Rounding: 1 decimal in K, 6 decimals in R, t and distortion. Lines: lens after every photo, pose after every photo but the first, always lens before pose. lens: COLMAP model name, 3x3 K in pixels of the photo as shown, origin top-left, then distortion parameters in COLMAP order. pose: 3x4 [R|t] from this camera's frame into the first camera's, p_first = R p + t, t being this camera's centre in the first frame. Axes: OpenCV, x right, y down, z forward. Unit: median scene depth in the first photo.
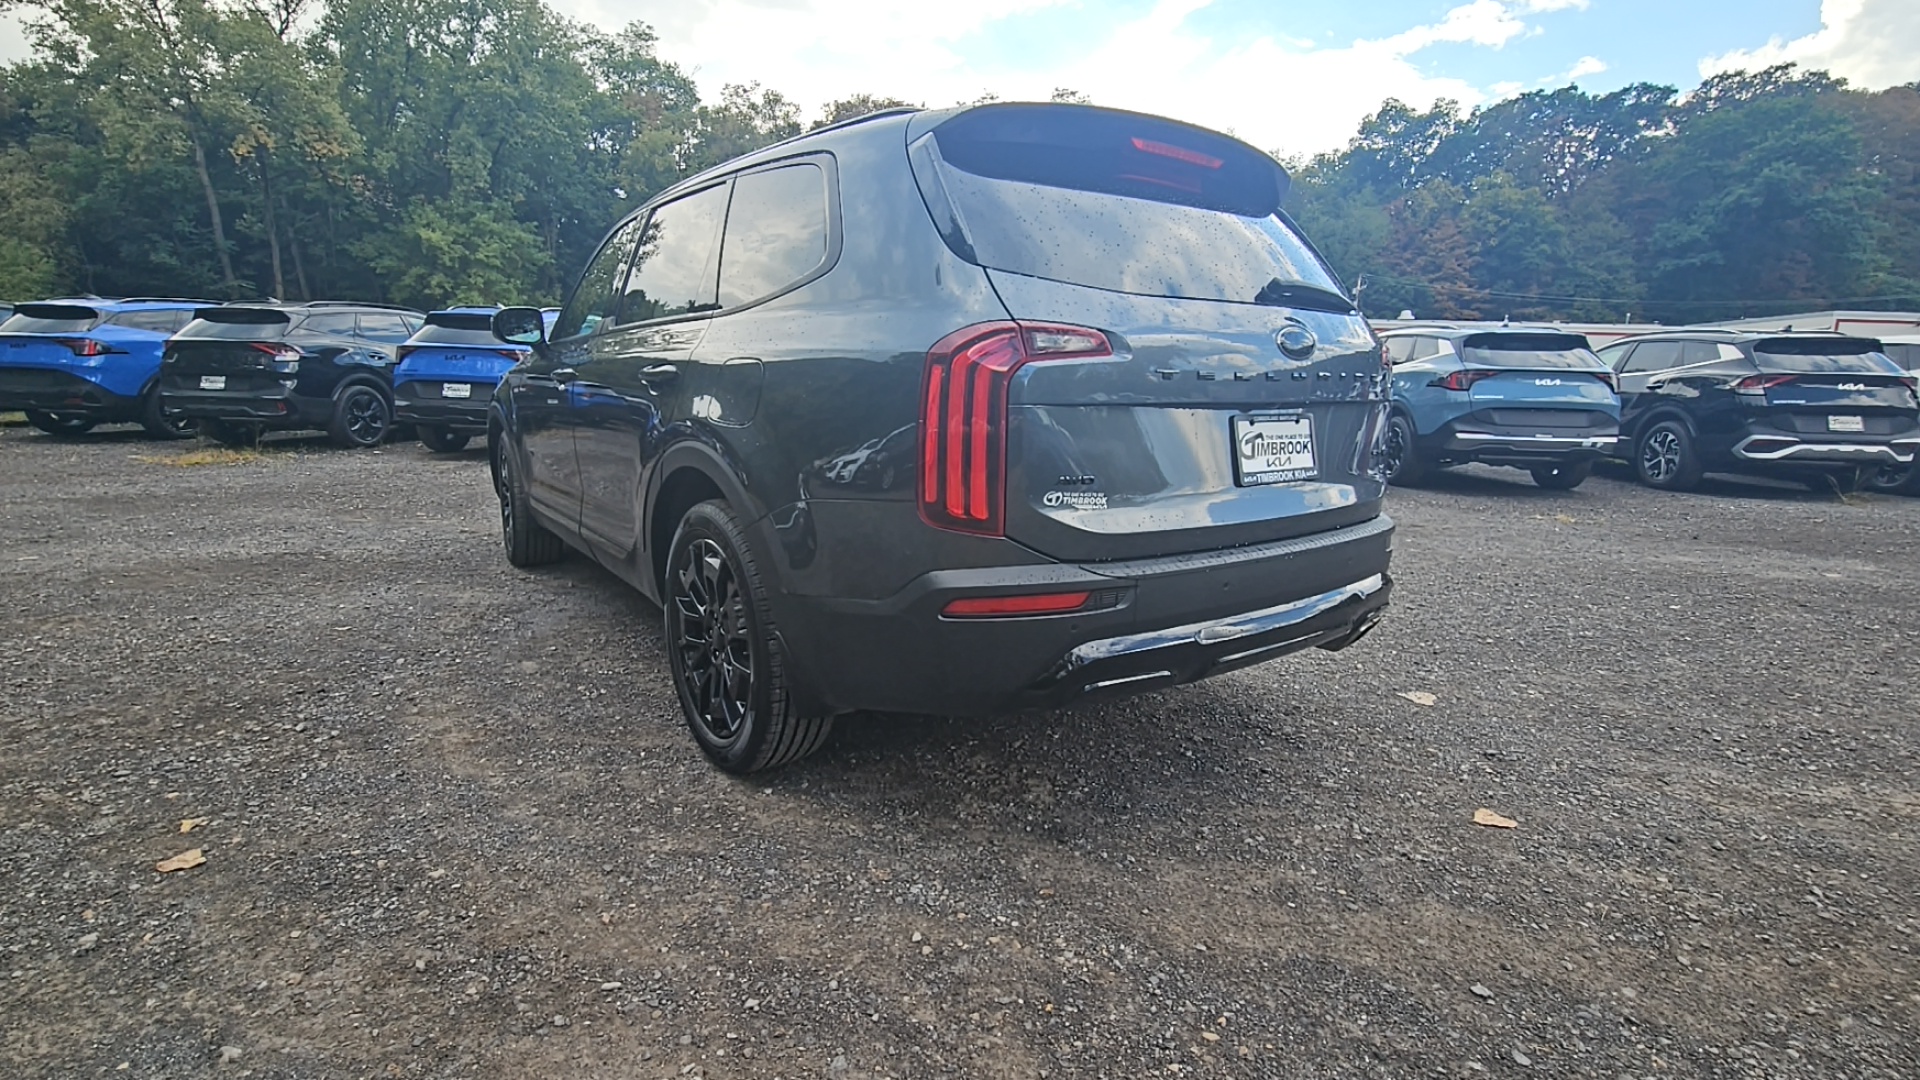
lens RADIAL K [[858.4, 0, 956.7], [0, 858.4, 531.6], [0, 0, 1]] dist [0.012772, -0.006602]
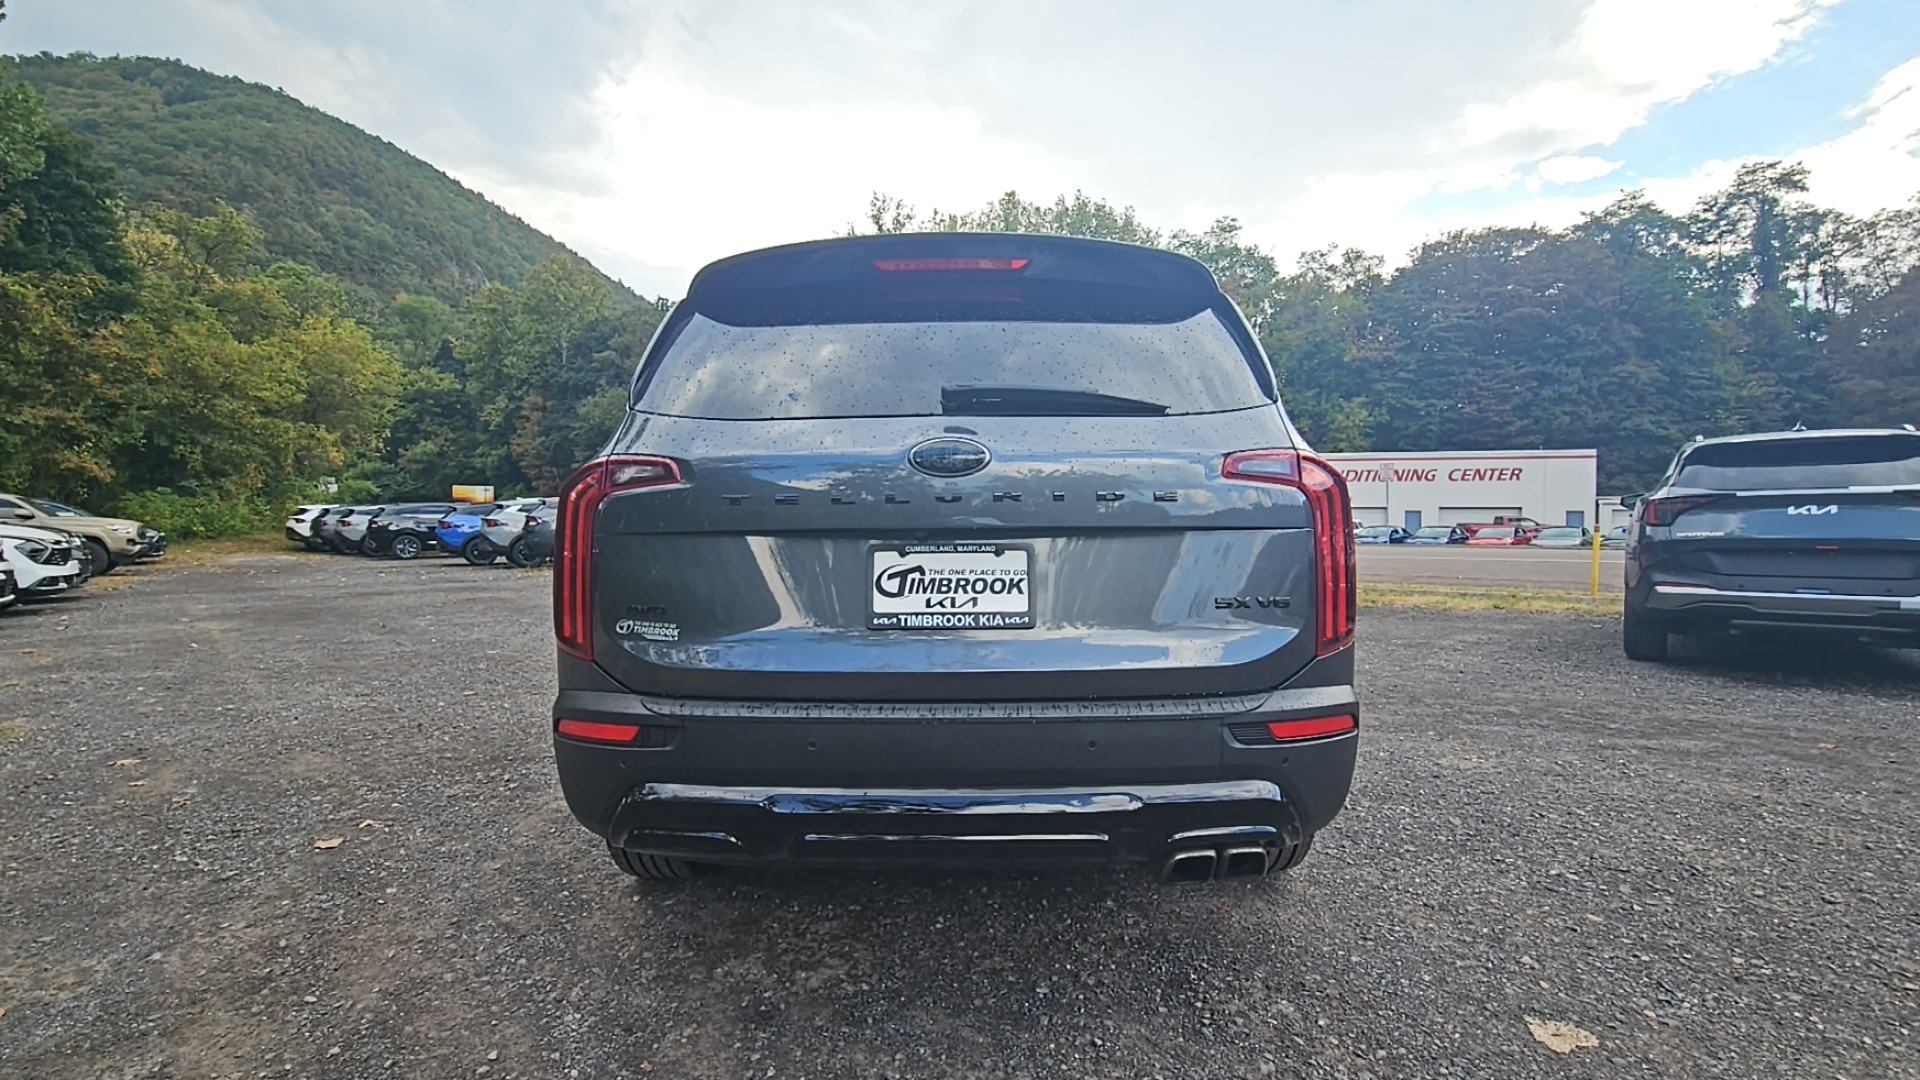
lens RADIAL K [[861.6, 0, 960.1], [0, 861.6, 534.4], [0, 0, 1]] dist [0.010496, -0.007715]
pose [[0.797201, -0.019127, -0.603410, 0.847930], [-0.088760, 0.984923, -0.148487, -0.024453], [0.597153, 0.171932, 0.783484, 0.354670]]
